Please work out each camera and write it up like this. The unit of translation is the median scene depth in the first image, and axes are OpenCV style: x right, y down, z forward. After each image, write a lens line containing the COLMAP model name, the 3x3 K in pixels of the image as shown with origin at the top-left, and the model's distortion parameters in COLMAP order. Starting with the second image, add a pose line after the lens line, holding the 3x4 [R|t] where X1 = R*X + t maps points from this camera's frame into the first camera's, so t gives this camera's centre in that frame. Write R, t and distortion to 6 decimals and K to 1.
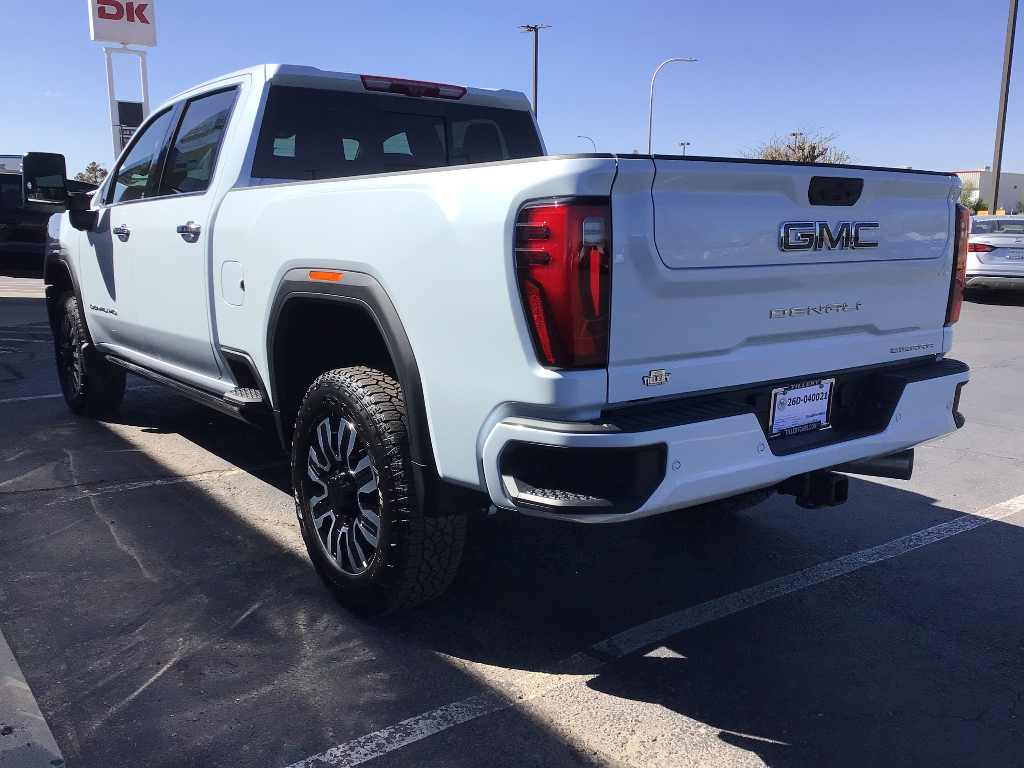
lens RADIAL K [[940.6, 0, 507.6], [0, 940.6, 382.0], [0, 0, 1]] dist [0.073827, -0.115052]
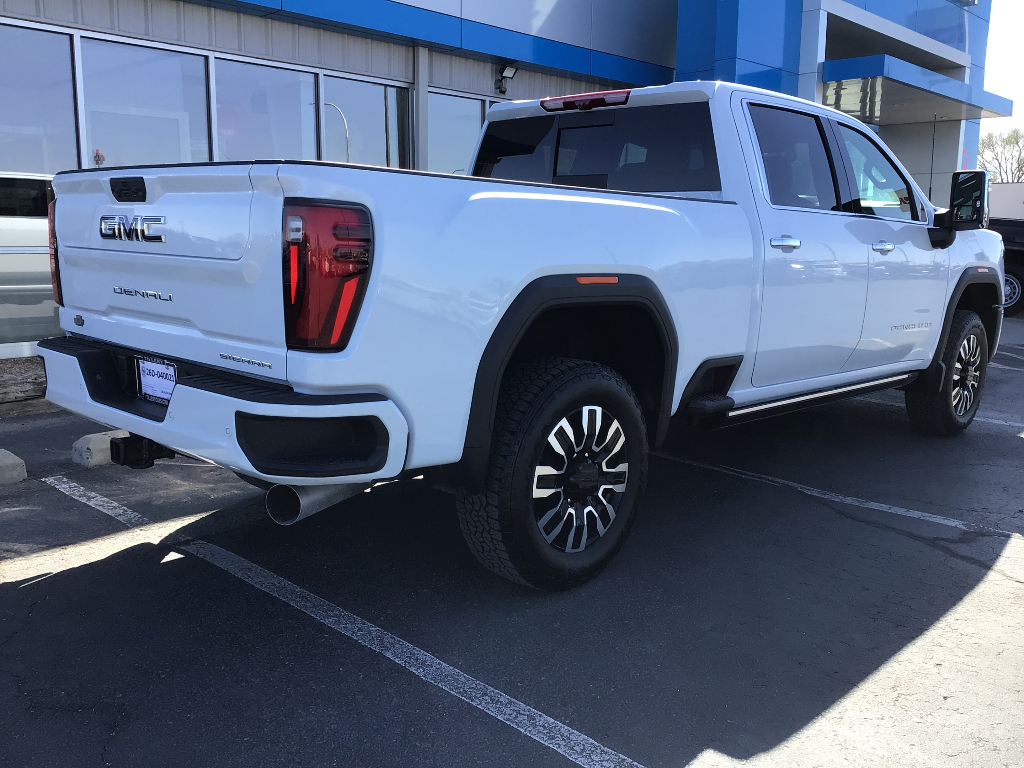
lens RADIAL K [[940.6, 0, 507.6], [0, 940.6, 382.0], [0, 0, 1]] dist [0.073827, -0.115052]
pose [[0.140062, 0.160765, -0.977004, 1.001293], [-0.190013, 0.972755, 0.132826, -0.136870], [0.971740, 0.167039, 0.166793, 0.827559]]
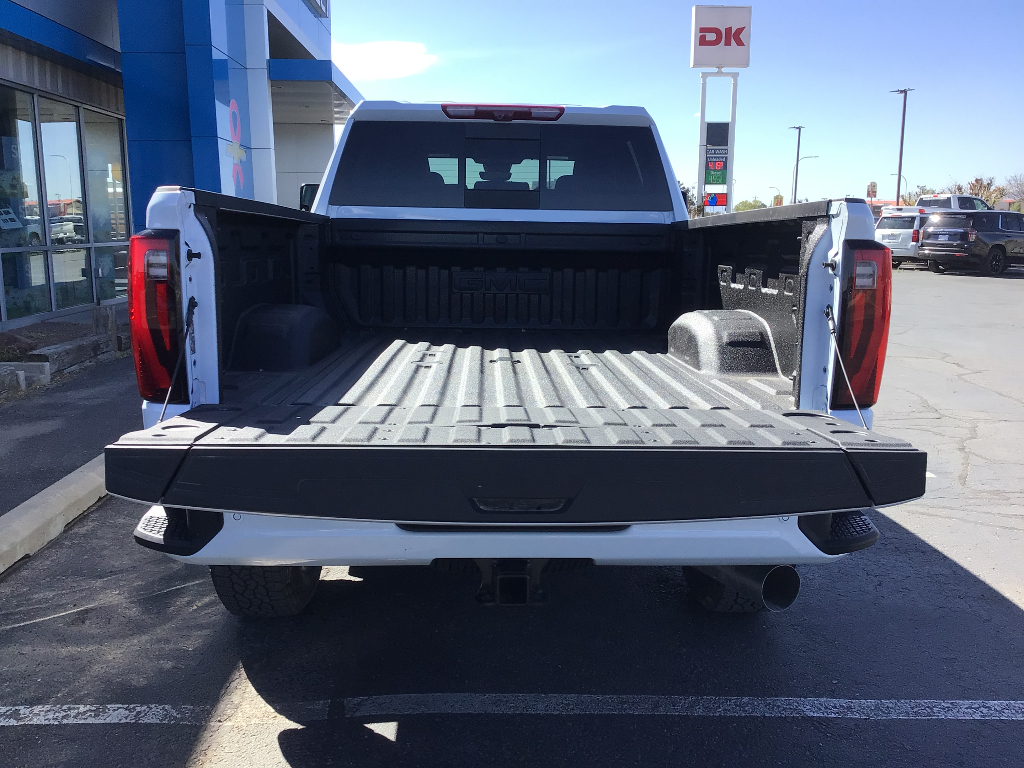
lens RADIAL K [[940.6, 0, 507.6], [0, 940.6, 382.0], [0, 0, 1]] dist [0.073827, -0.115052]
pose [[0.808080, 0.100869, -0.580372, 0.528150], [-0.108726, 0.993843, 0.021346, -0.053267], [0.578952, 0.045852, 0.814071, 0.216172]]
